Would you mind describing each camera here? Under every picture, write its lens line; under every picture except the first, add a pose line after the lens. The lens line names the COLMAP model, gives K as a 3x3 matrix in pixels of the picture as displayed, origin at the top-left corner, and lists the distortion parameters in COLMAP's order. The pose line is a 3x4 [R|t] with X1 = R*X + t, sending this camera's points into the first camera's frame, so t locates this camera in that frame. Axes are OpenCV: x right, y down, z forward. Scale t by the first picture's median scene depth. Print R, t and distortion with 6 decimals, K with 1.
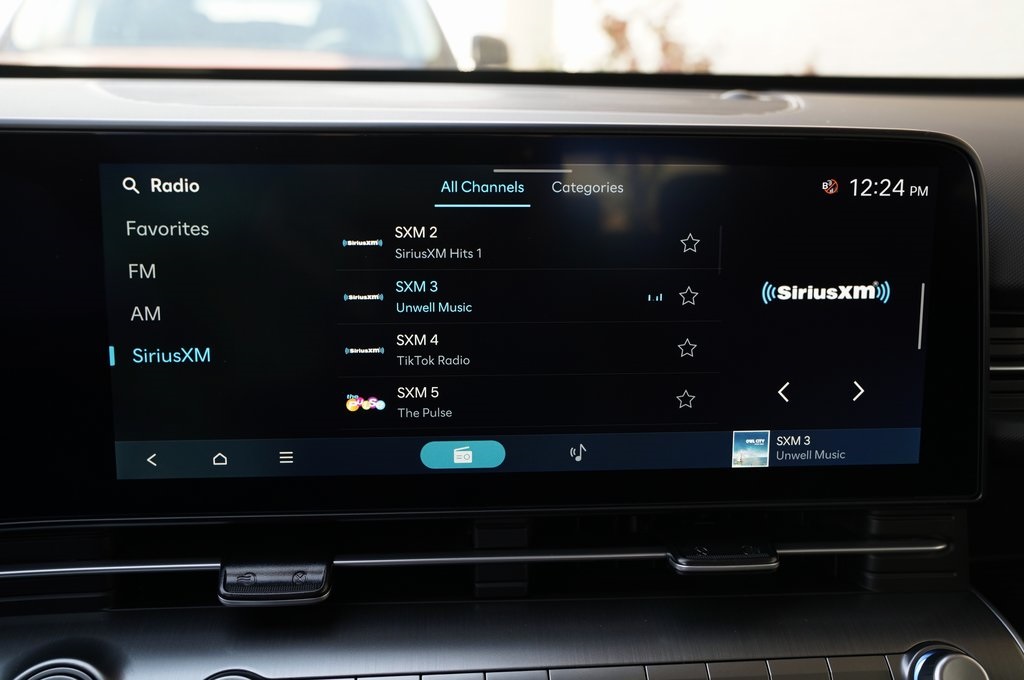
lens RADIAL K [[966.5, 0, 509.8], [0, 966.5, 339.7], [0, 0, 1]] dist [0.007609, 0.000000]
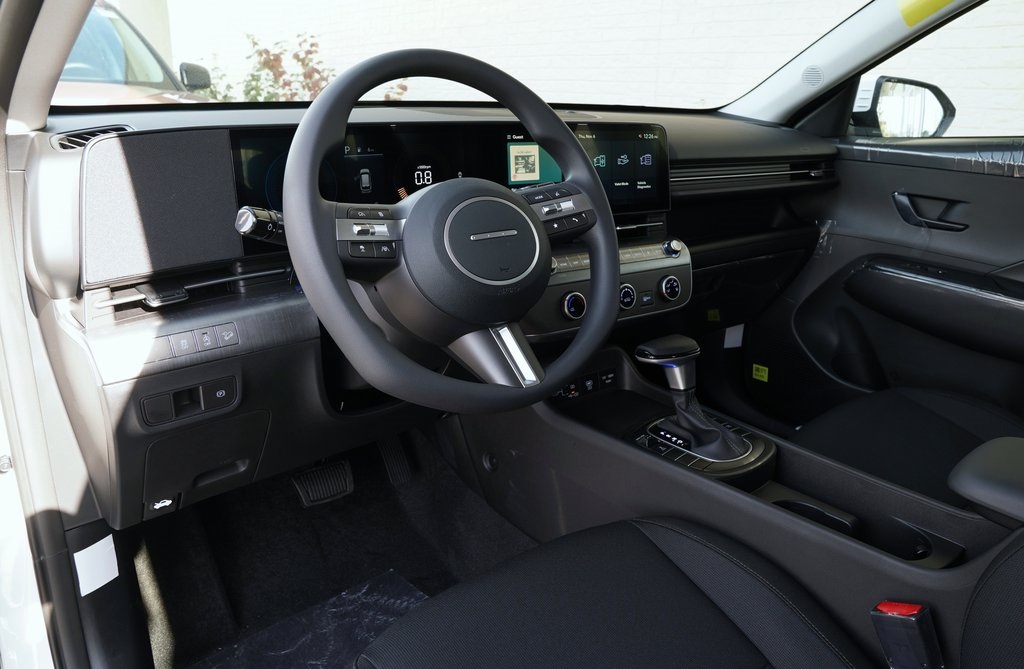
lens RADIAL K [[704.8, 0, 513.4], [0, 704.8, 334.4], [0, 0, 1]] dist [-0.078615, -0.000873]
pose [[0.873789, -0.146865, 0.463598, -1.676752], [0.111835, 0.988442, 0.102346, 0.322537], [-0.473271, -0.037582, 0.880115, -1.453552]]
